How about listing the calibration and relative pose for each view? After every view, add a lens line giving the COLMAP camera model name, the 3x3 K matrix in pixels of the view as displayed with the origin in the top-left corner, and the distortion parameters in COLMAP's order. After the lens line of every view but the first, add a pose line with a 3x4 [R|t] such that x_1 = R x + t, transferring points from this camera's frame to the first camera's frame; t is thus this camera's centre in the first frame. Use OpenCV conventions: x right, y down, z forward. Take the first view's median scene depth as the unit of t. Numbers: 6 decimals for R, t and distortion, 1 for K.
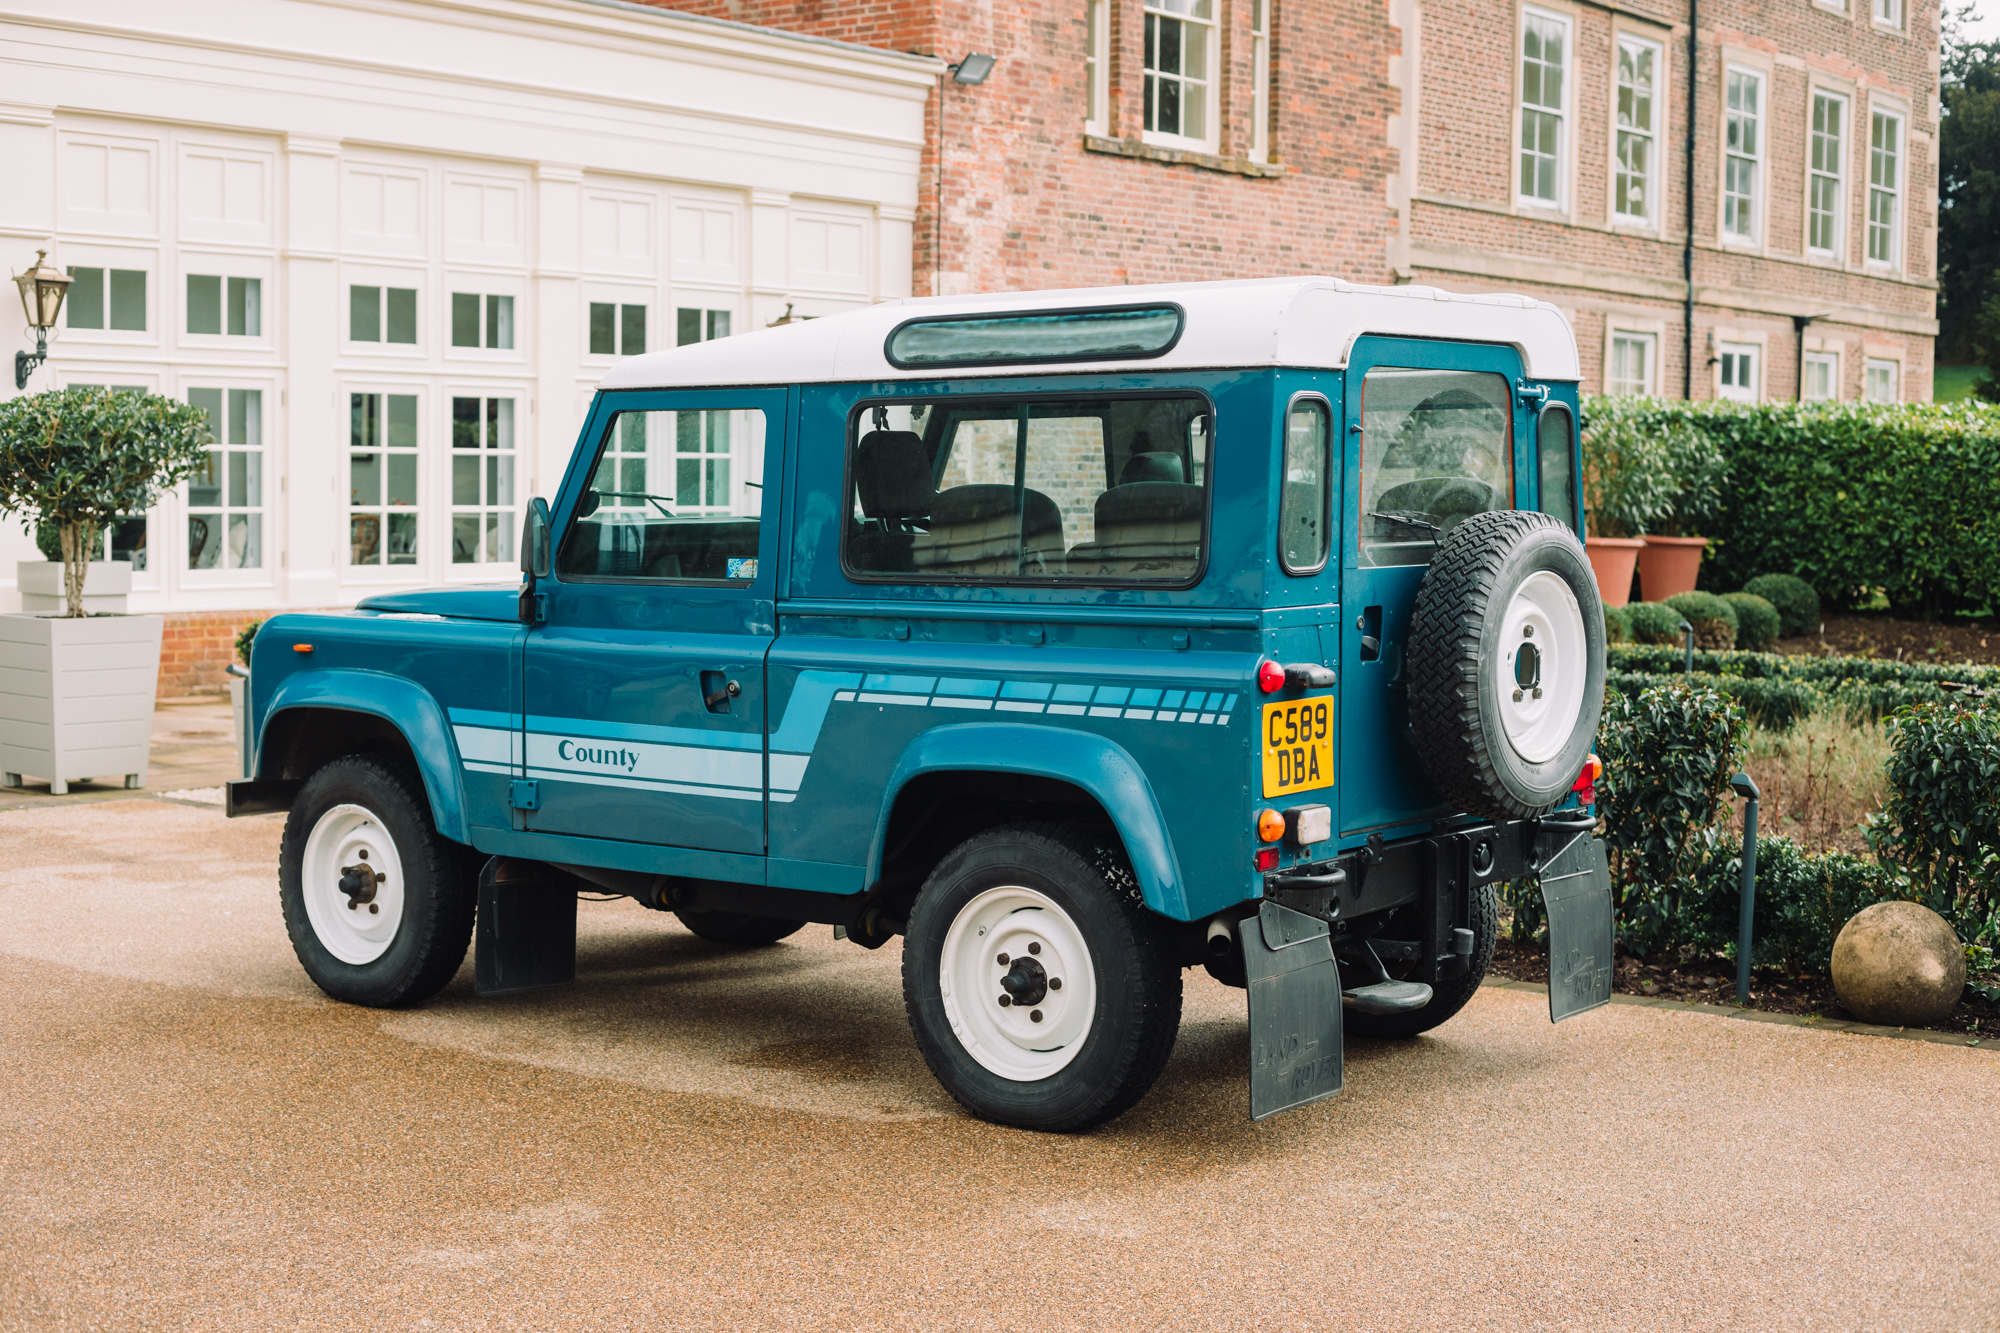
lens RADIAL K [[2931.2, 0, 922.4], [0, 2931.2, 669.6], [0, 0, 1]] dist [-0.078922, -0.175692]
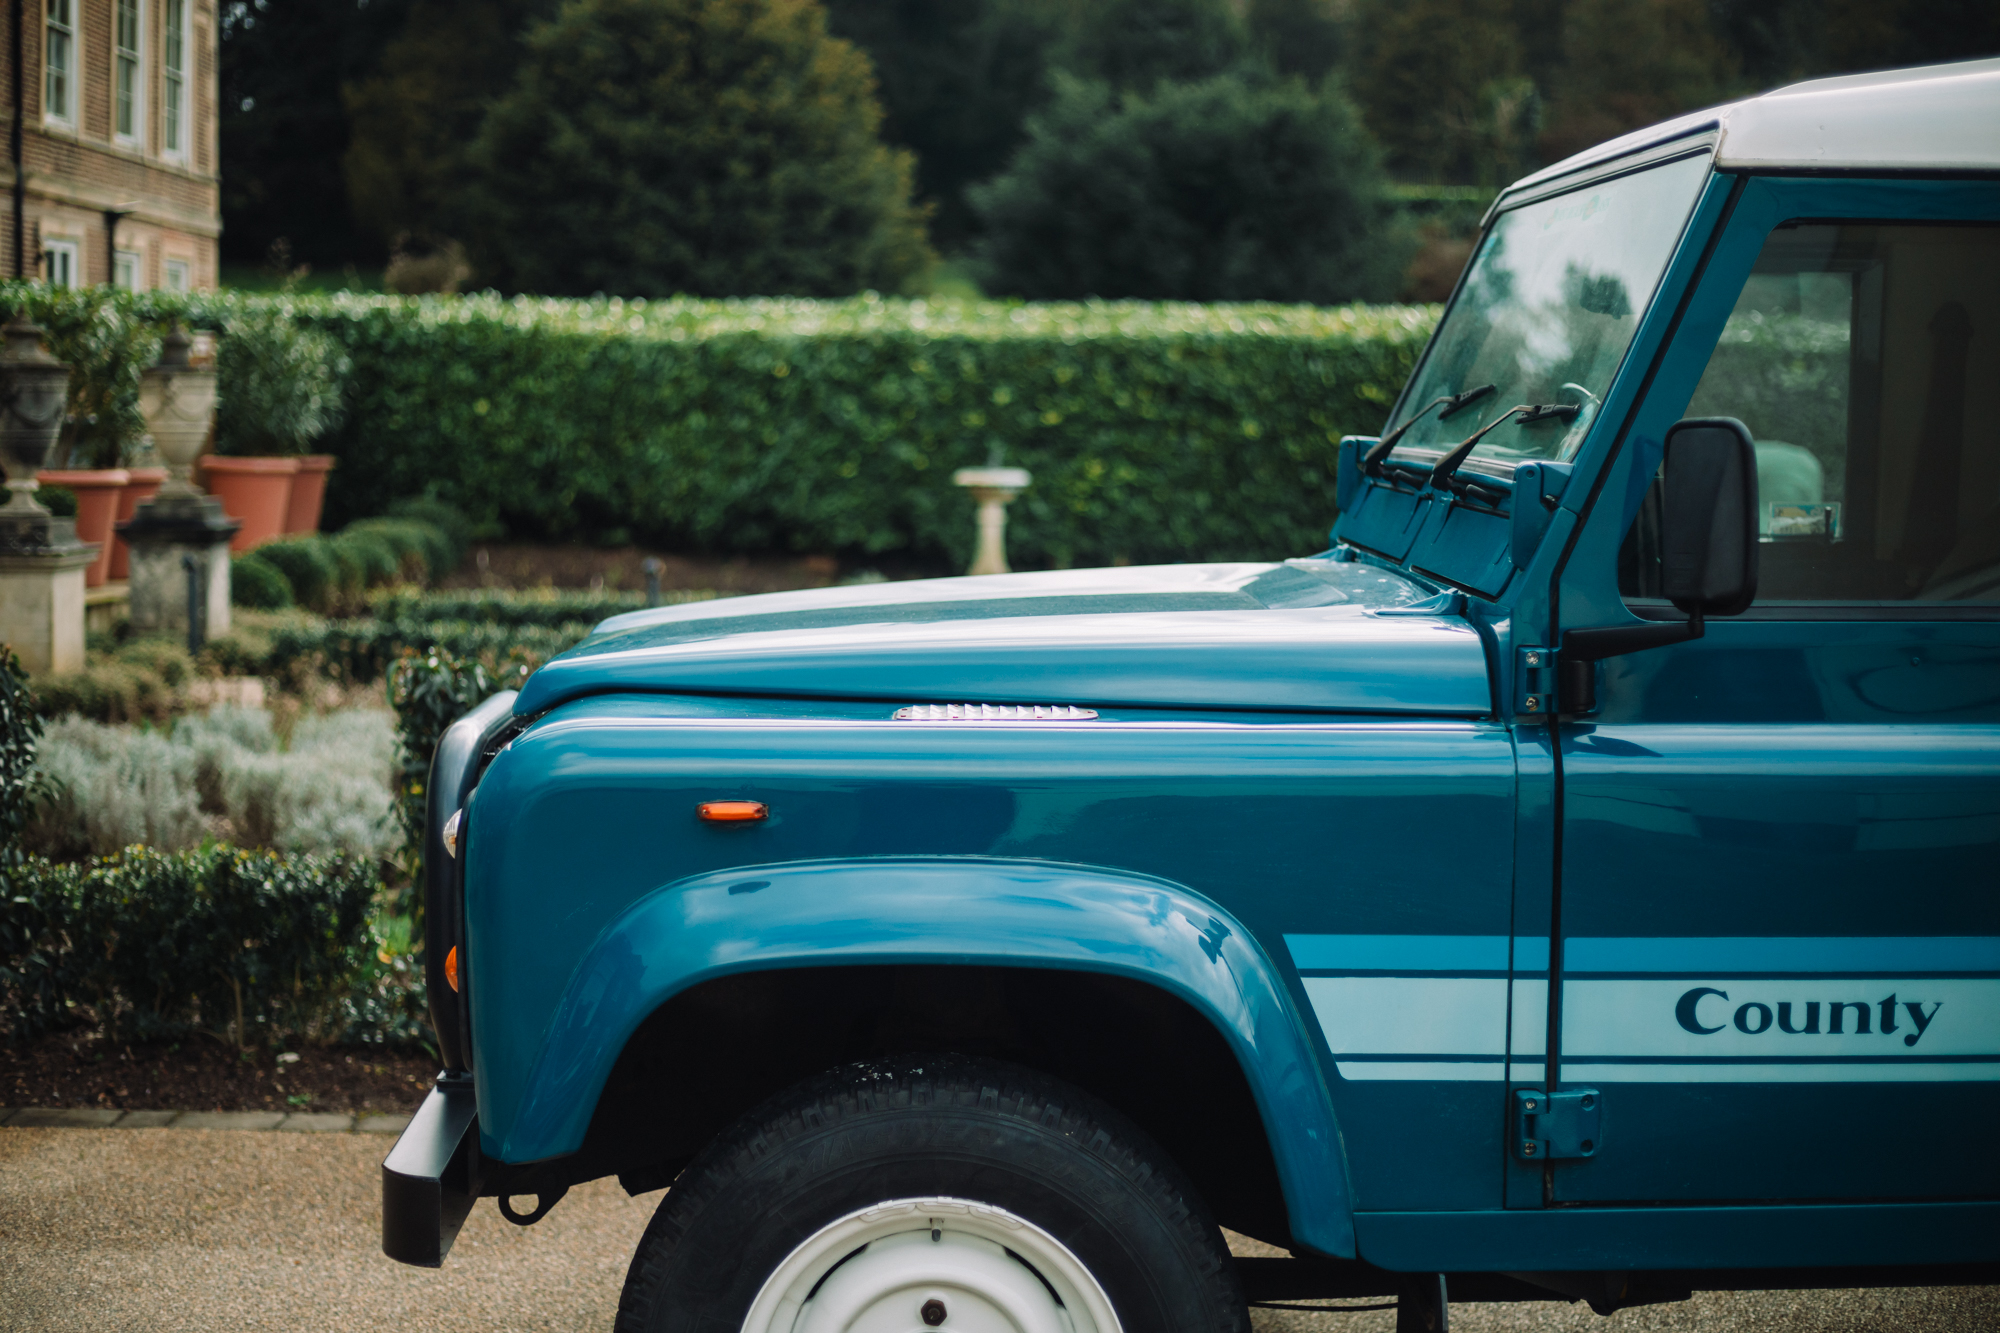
lens RADIAL K [[2931.2, 0, 922.4], [0, 2931.2, 669.6], [0, 0, 1]] dist [-0.078922, -0.175692]
pose [[0.764042, -0.061734, 0.642206, -0.153311], [0.042641, 0.998067, 0.045212, -0.014898], [-0.643755, -0.007160, 0.765198, 0.238936]]
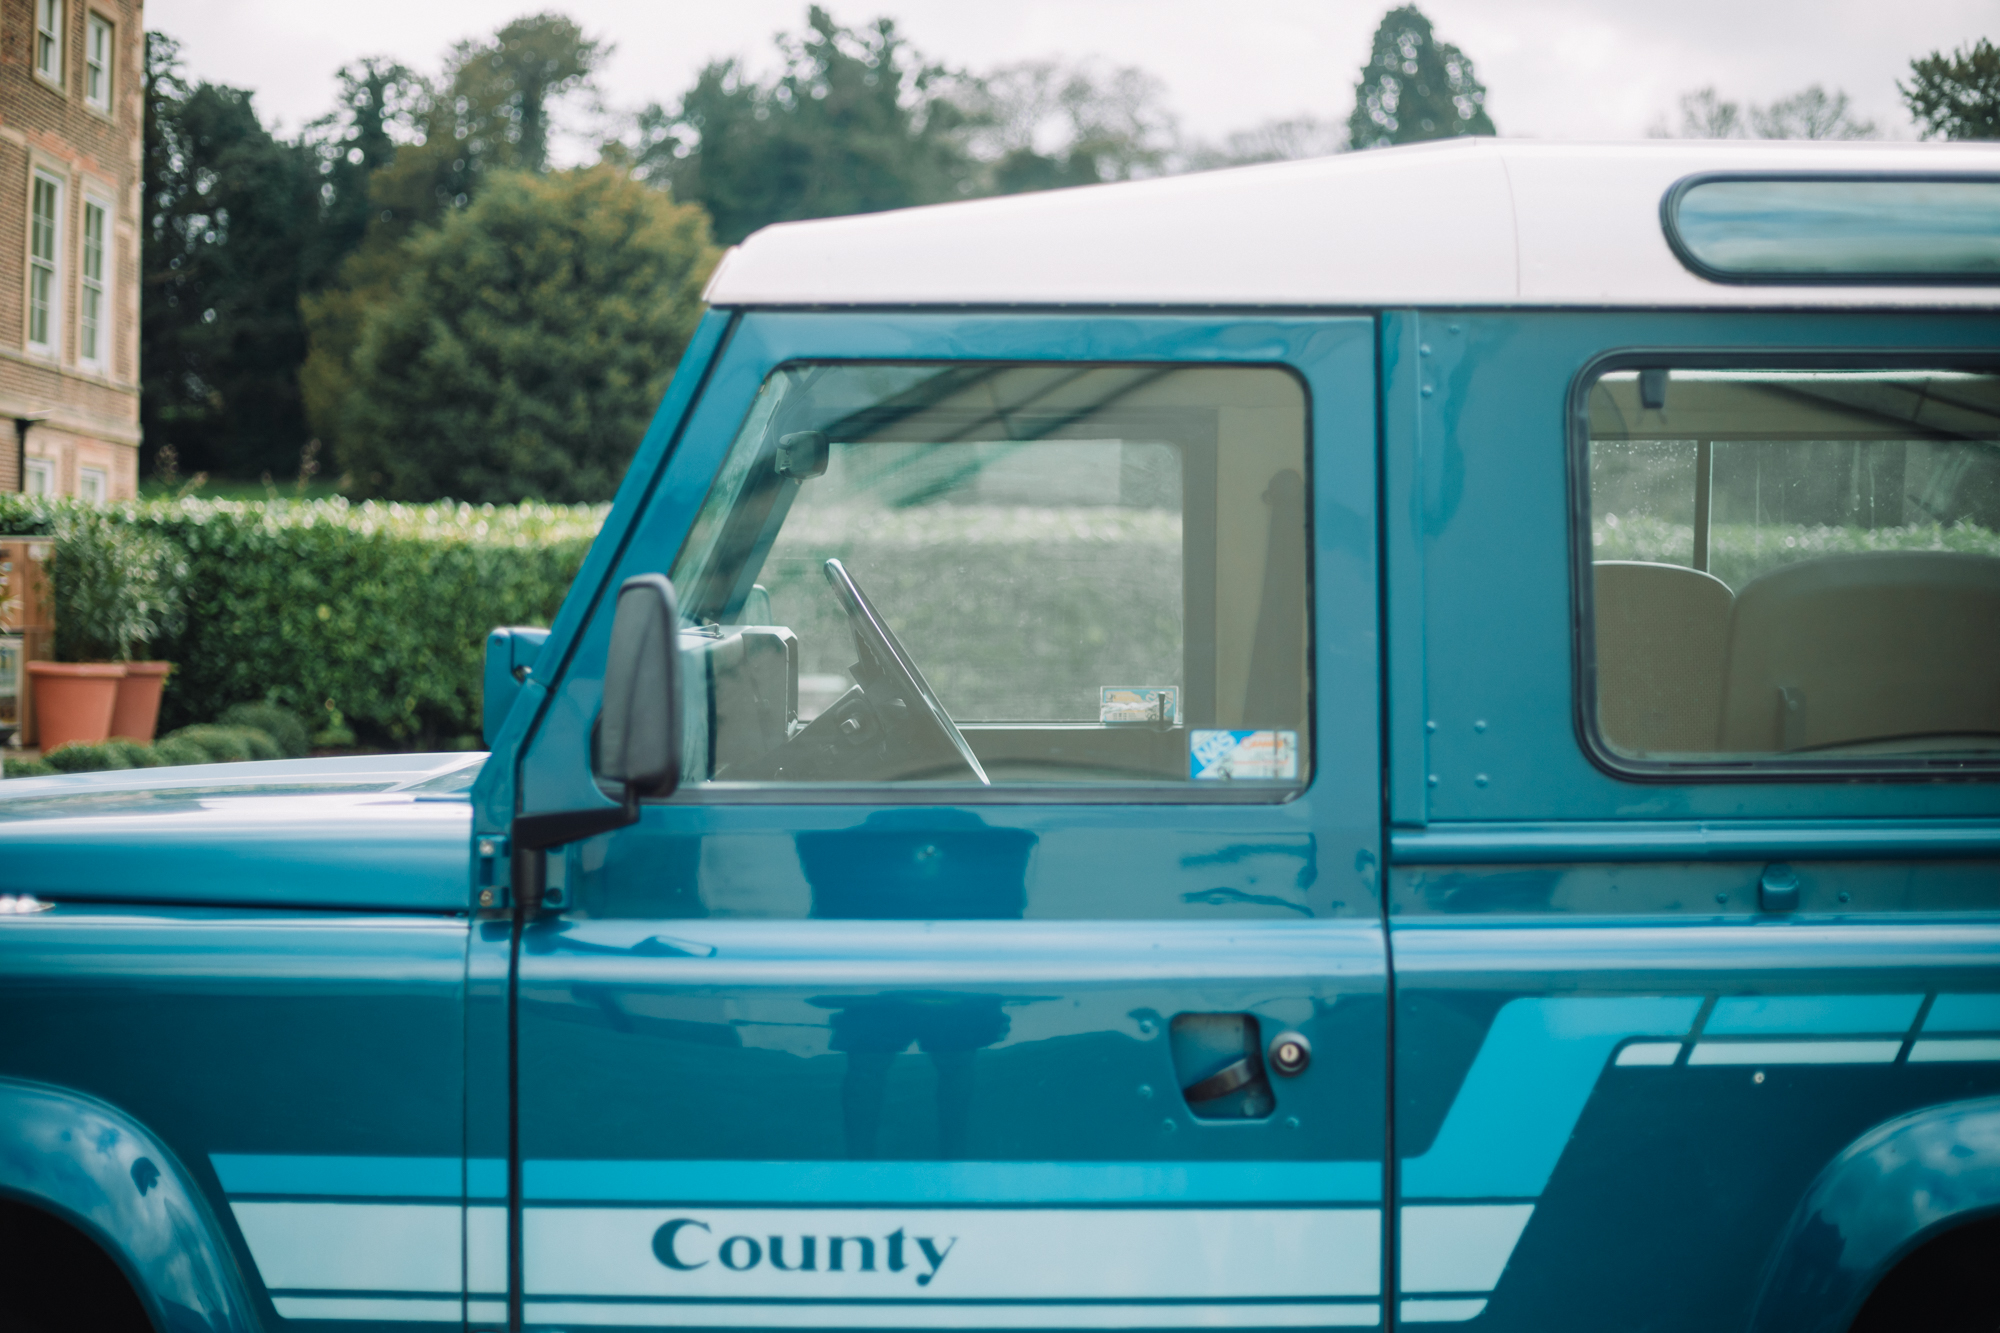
lens RADIAL K [[2931.2, 0, 922.4], [0, 2931.2, 669.6], [0, 0, 1]] dist [-0.078922, -0.175692]
pose [[0.764517, -0.014950, 0.644431, -0.109140], [0.042558, 0.998720, -0.027319, -0.011356], [-0.643198, 0.048312, 0.764175, 0.219133]]
